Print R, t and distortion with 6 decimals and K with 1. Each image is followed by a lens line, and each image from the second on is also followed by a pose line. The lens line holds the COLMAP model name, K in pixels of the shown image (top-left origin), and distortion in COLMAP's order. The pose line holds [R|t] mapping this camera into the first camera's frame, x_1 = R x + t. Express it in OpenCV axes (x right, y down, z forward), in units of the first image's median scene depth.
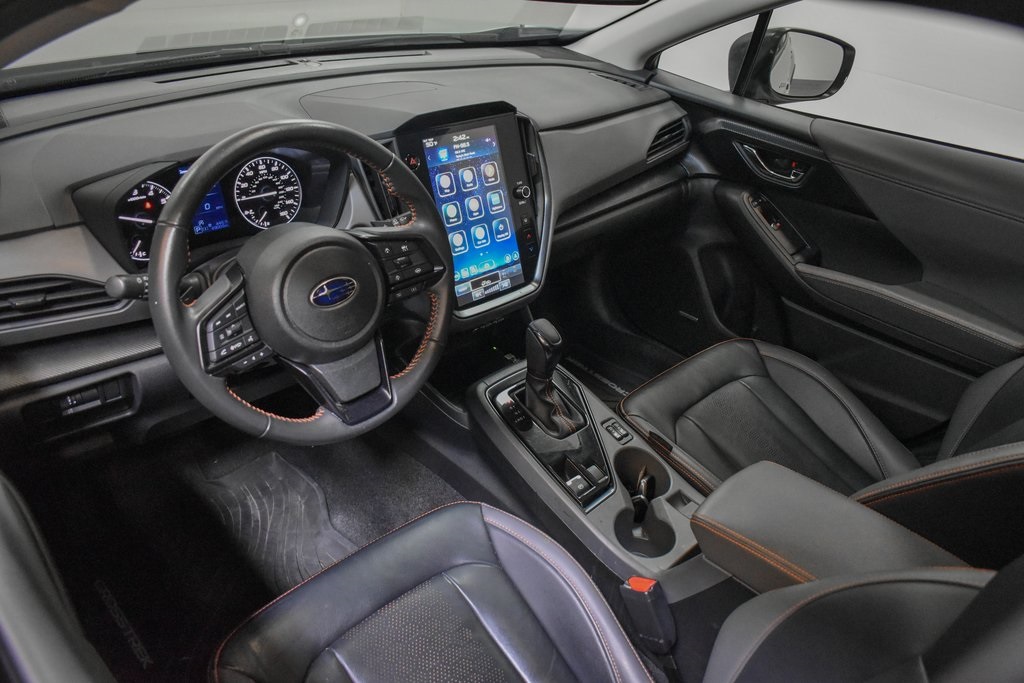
lens RADIAL K [[782.4, 0, 501.8], [0, 782.4, 332.7], [0, 0, 1]] dist [-0.010589, 0.002134]
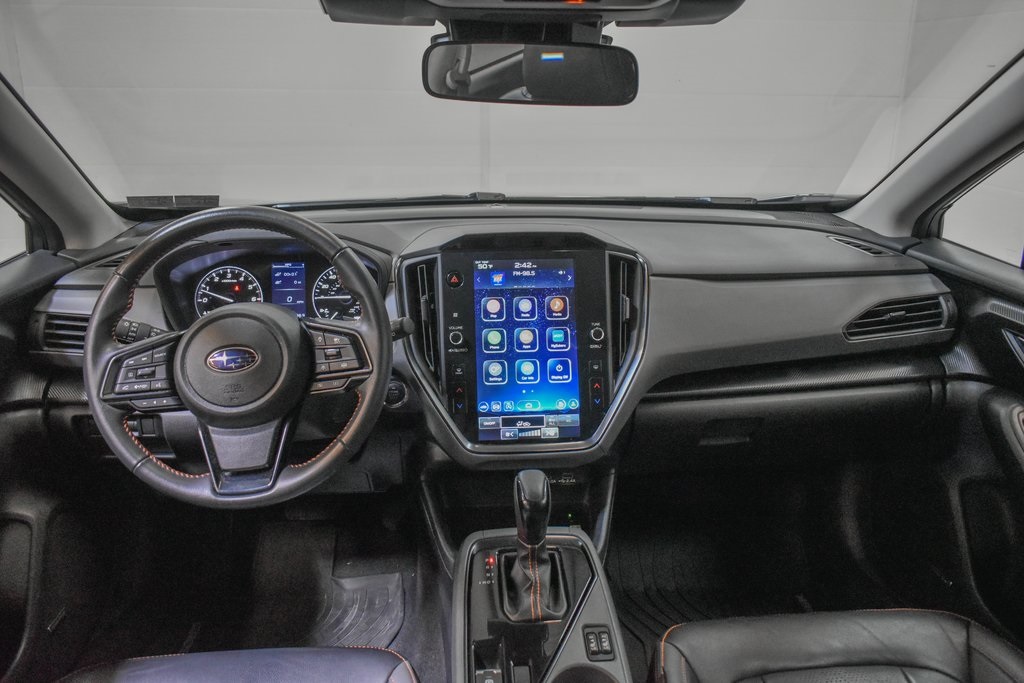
lens RADIAL K [[782.4, 0, 504.0], [0, 782.4, 335.2], [0, 0, 1]] dist [-0.010589, 0.002134]
pose [[0.774541, 0.110420, -0.622811, 0.524007], [-0.271044, 0.947602, -0.169073, -0.003562], [0.571507, 0.299764, 0.763885, 0.292467]]
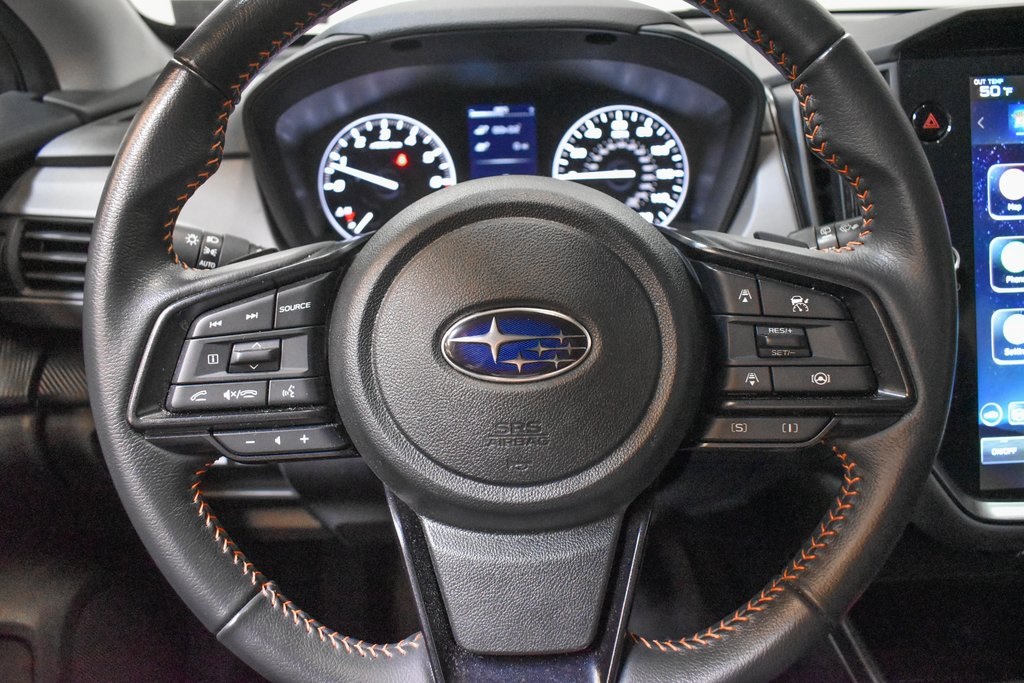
lens RADIAL K [[782.4, 0, 505.8], [0, 782.4, 340.6], [0, 0, 1]] dist [-0.010589, 0.002134]
pose [[0.745217, 0.185459, -0.640513, 0.005965], [-0.265347, 0.963696, -0.029687, -0.030433], [0.611754, 0.192082, 0.767373, 0.531031]]
